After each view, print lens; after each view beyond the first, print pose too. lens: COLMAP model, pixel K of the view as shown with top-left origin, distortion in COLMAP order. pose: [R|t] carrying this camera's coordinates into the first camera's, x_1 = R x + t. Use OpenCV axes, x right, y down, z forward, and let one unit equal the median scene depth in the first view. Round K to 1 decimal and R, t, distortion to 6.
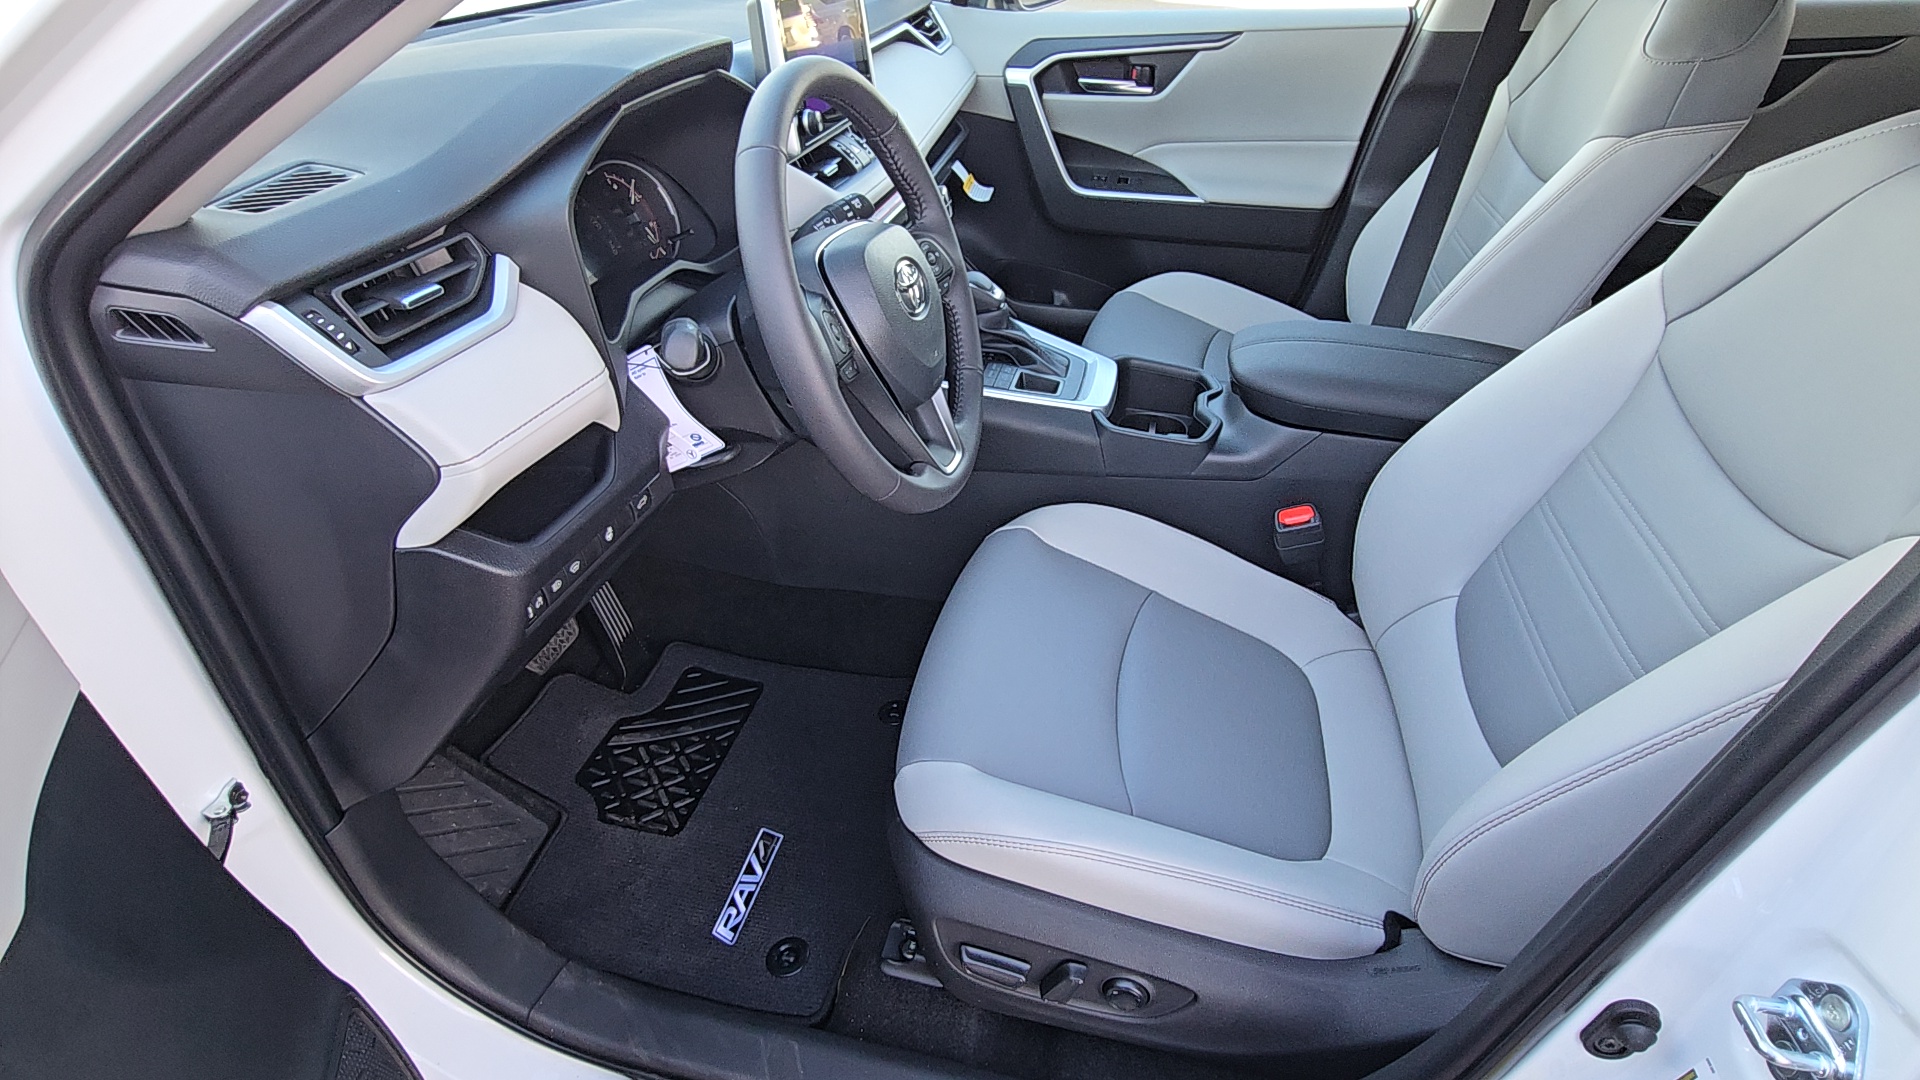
lens RADIAL K [[966.4, 0, 947.9], [0, 966.4, 552.9], [0, 0, 1]] dist [0.002744, 0.000857]
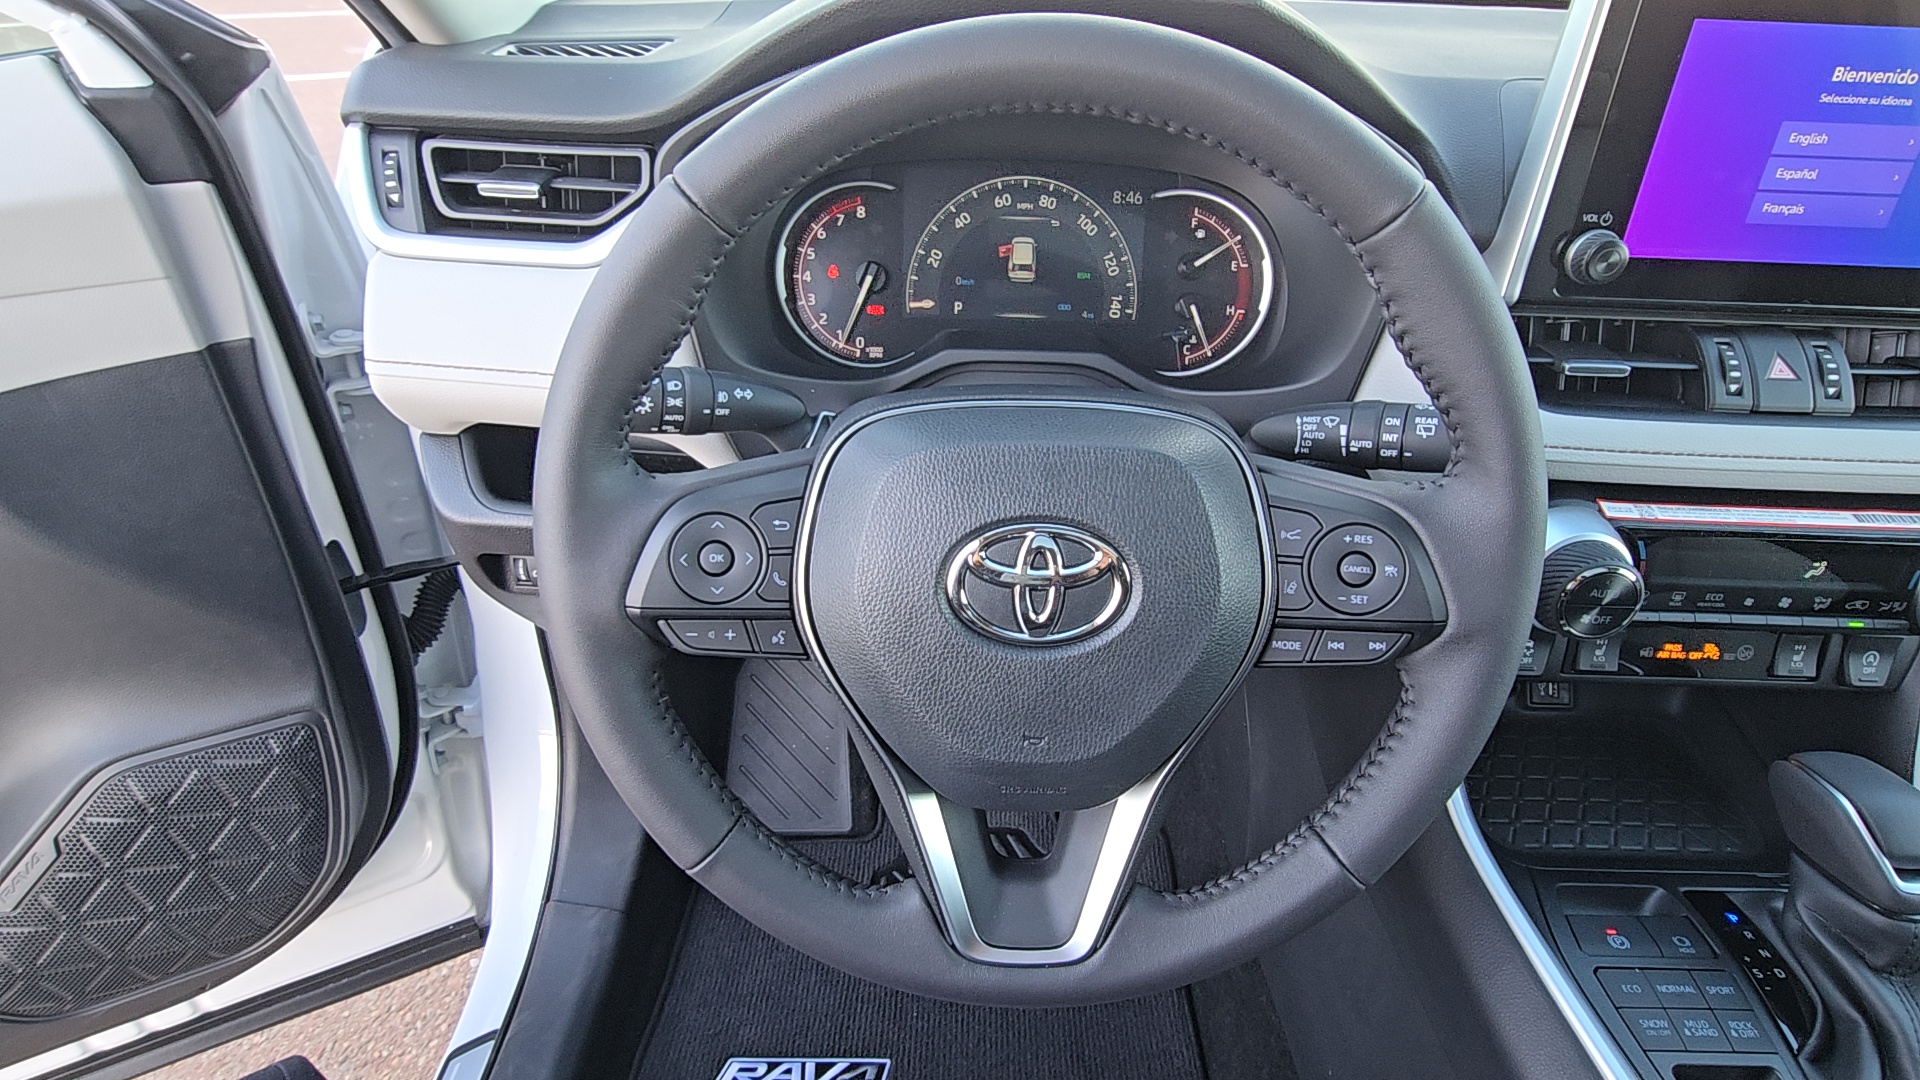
lens RADIAL K [[966.4, 0, 980.9], [0, 966.4, 547.1], [0, 0, 1]] dist [0.002744, 0.000857]
pose [[0.226984, 0.548749, -0.804583, 0.205163], [-0.586783, 0.736415, 0.336717, -0.294727], [0.777280, 0.395686, 0.489151, 0.544830]]
